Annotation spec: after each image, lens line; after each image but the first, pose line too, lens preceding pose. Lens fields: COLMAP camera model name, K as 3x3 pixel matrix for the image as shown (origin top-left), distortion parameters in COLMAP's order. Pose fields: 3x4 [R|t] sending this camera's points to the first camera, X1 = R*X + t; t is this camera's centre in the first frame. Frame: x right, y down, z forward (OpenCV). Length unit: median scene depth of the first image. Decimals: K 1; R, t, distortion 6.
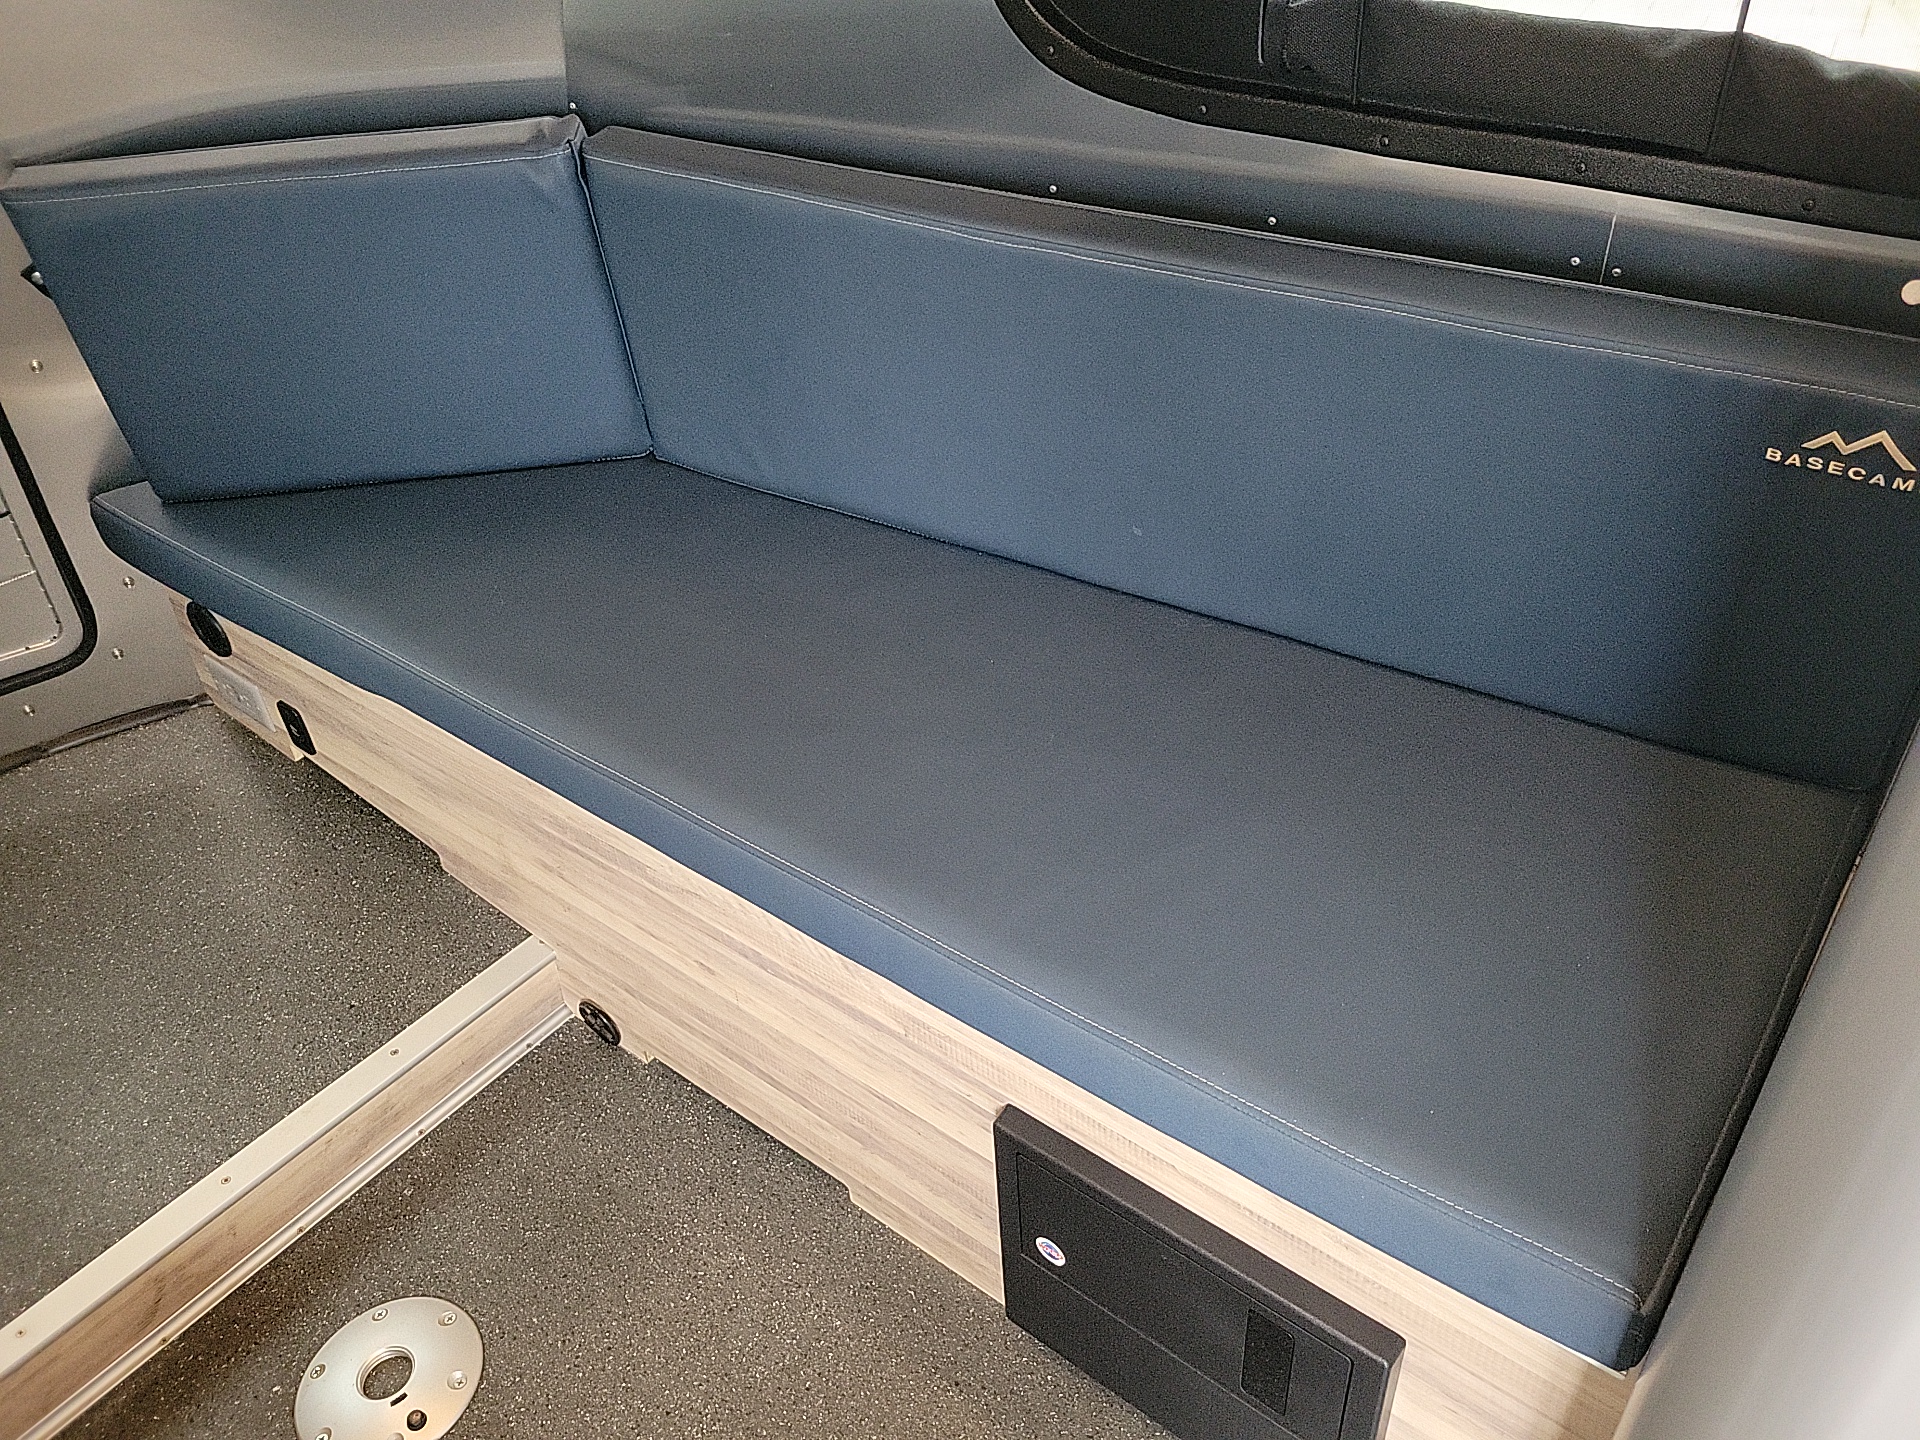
lens RADIAL K [[1441.4, 0, 960.0], [0, 1441.4, 720.0], [0, 0, 1]] dist [0.049732, -0.038755]
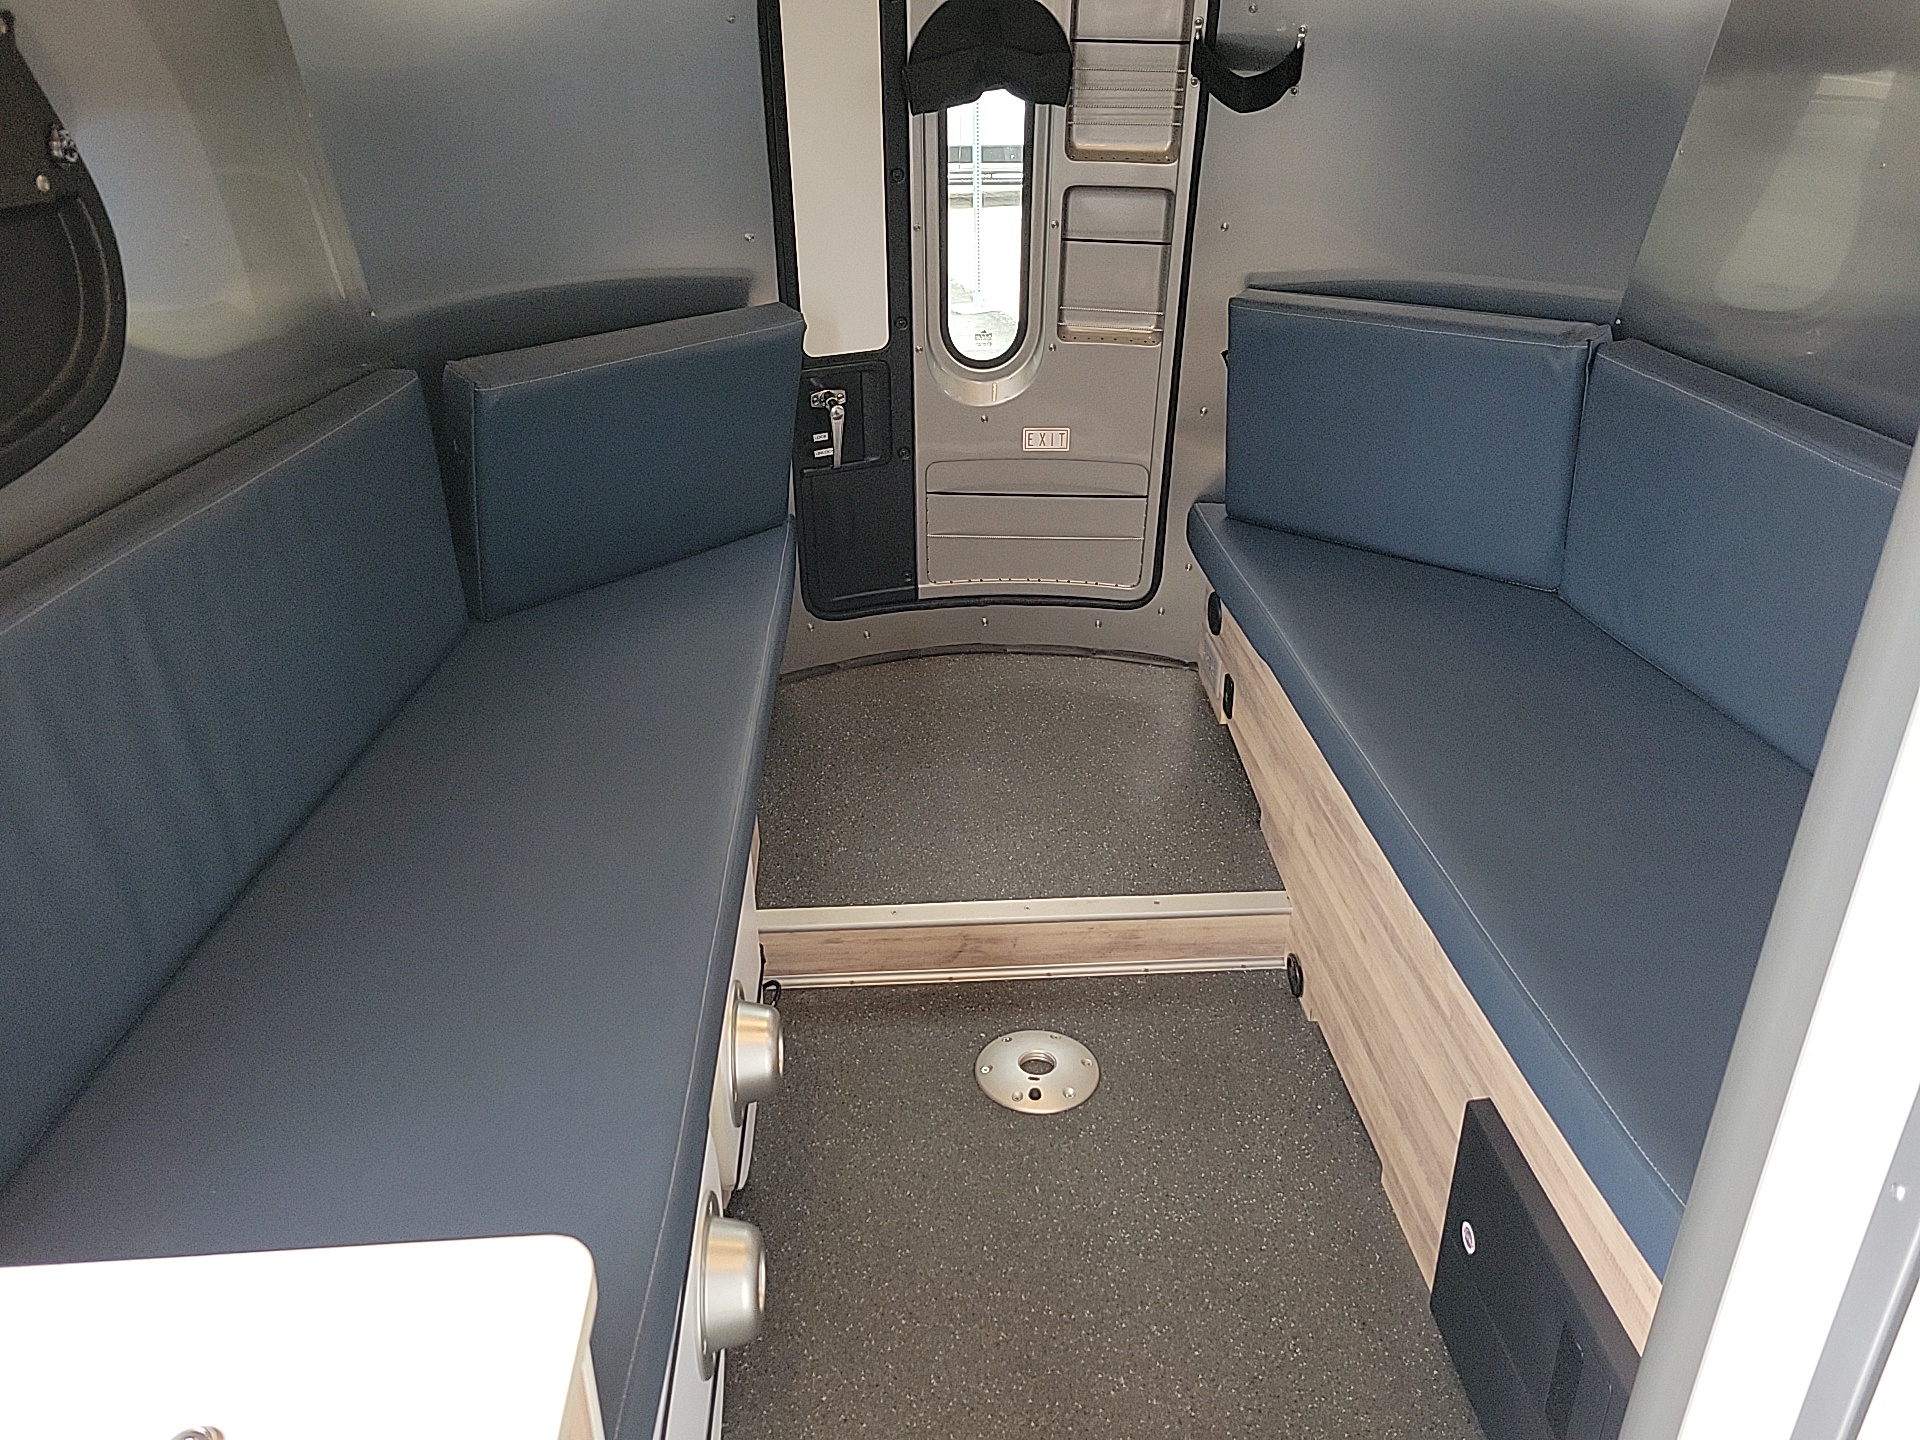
lens RADIAL K [[1441.4, 0, 960.0], [0, 1441.4, 720.0], [0, 0, 1]] dist [0.049732, -0.038755]
pose [[0.656997, 0.373523, -0.654855, 0.327574], [-0.477168, 0.878527, 0.022375, 0.135097], [0.583666, 0.297776, 0.755423, -0.205679]]
